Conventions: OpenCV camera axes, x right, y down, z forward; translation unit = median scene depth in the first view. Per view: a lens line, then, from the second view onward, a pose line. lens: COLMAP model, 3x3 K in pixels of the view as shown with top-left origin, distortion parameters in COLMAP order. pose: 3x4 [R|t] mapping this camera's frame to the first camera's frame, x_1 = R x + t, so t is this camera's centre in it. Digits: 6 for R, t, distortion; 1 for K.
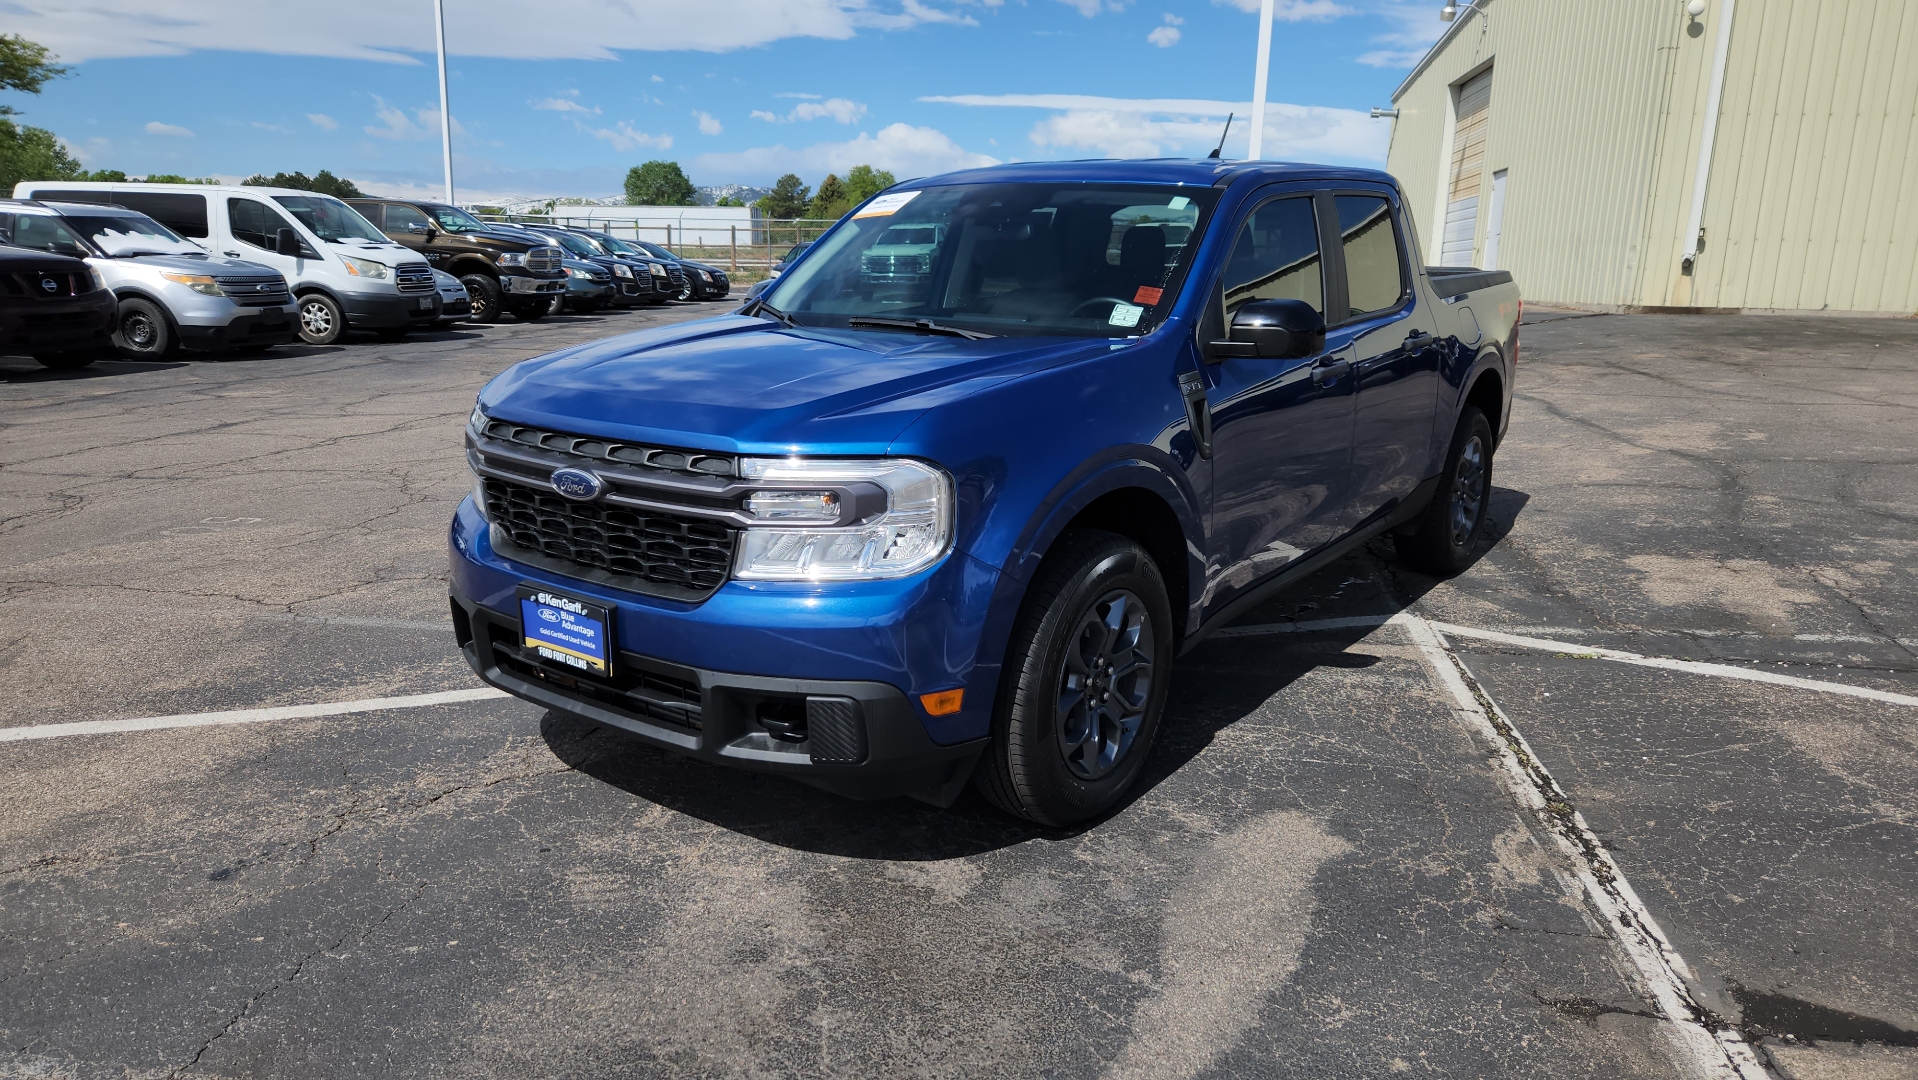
lens RADIAL K [[1281.4, 0, 942.4], [0, 1281.4, 556.2], [0, 0, 1]] dist [0.068598, -0.056040]
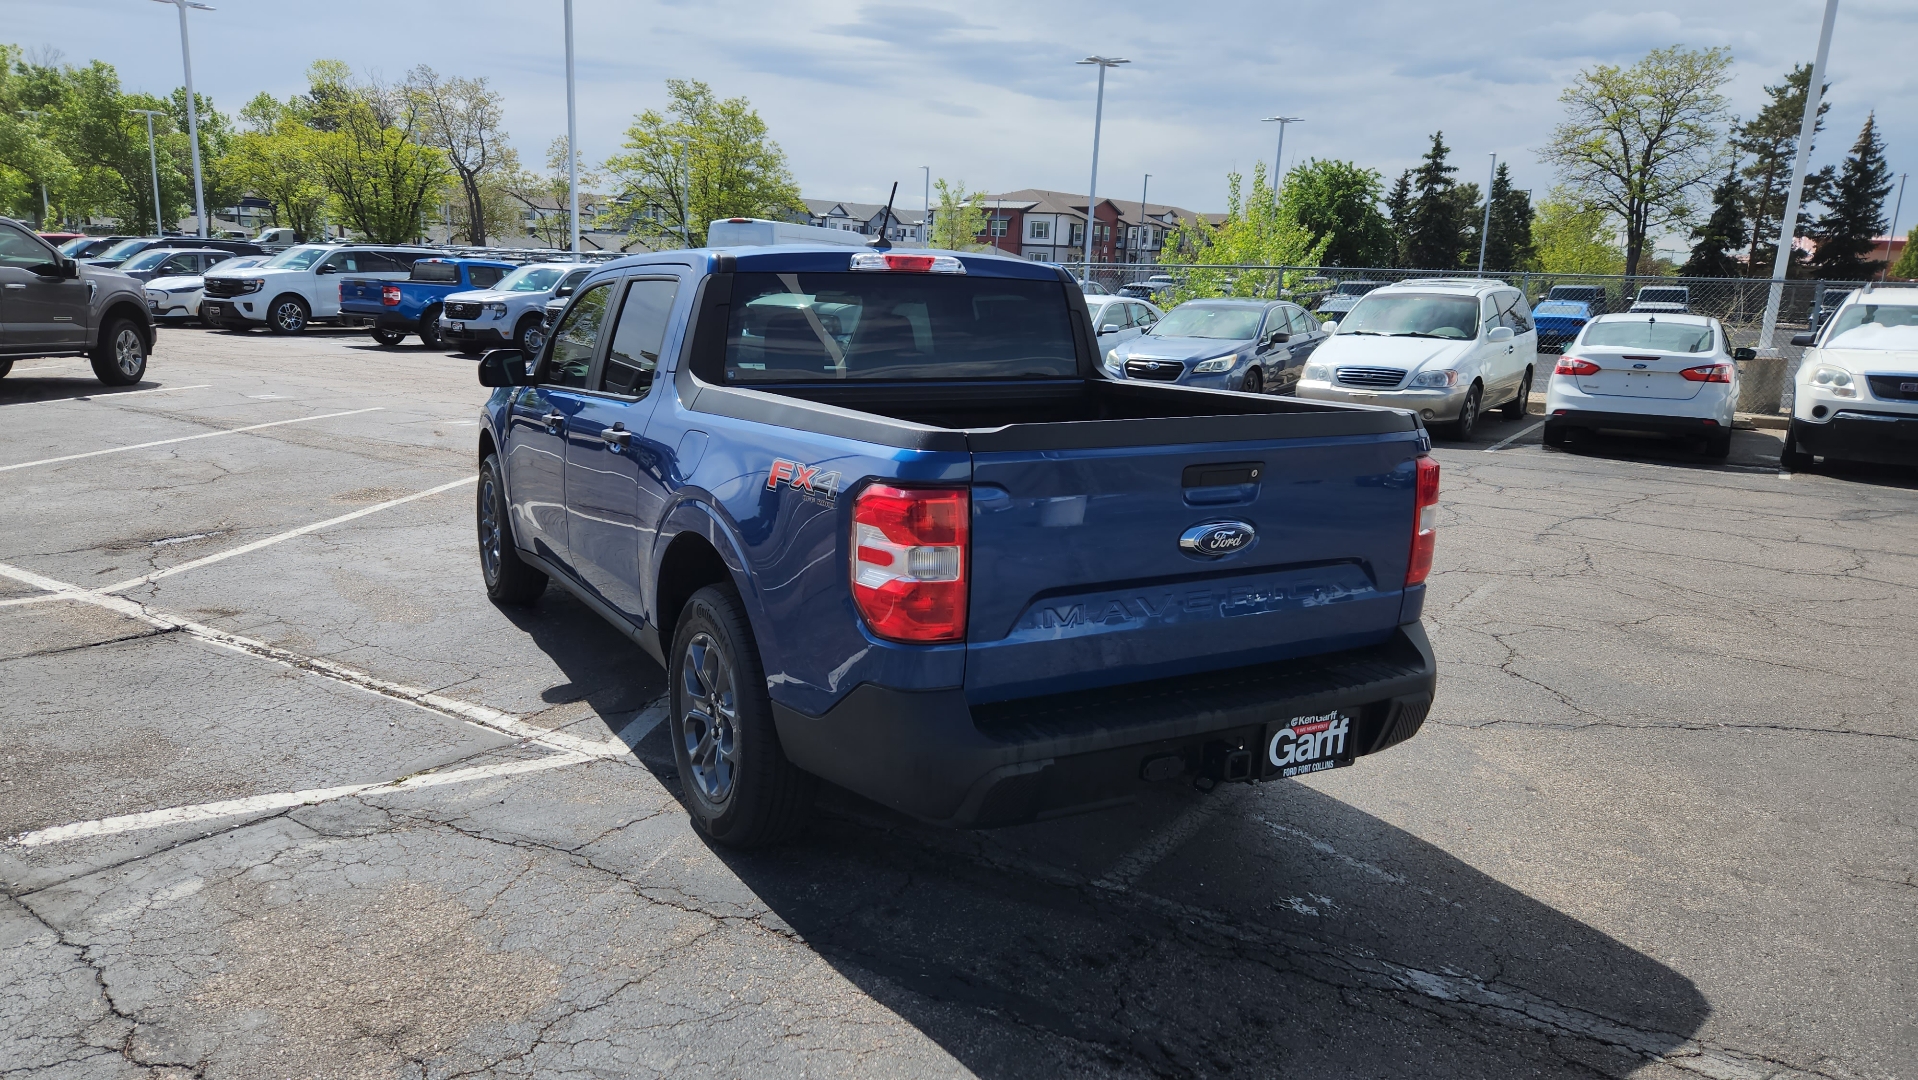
lens RADIAL K [[1282.6, 0, 923.4], [0, 1282.6, 539.0], [0, 0, 1]] dist [0.070542, -0.058647]
pose [[-0.415238, 0.155749, -0.896281, 1.148243], [-0.246809, 0.928995, 0.275778, -0.420134], [0.875593, 0.335724, -0.347314, 1.597513]]
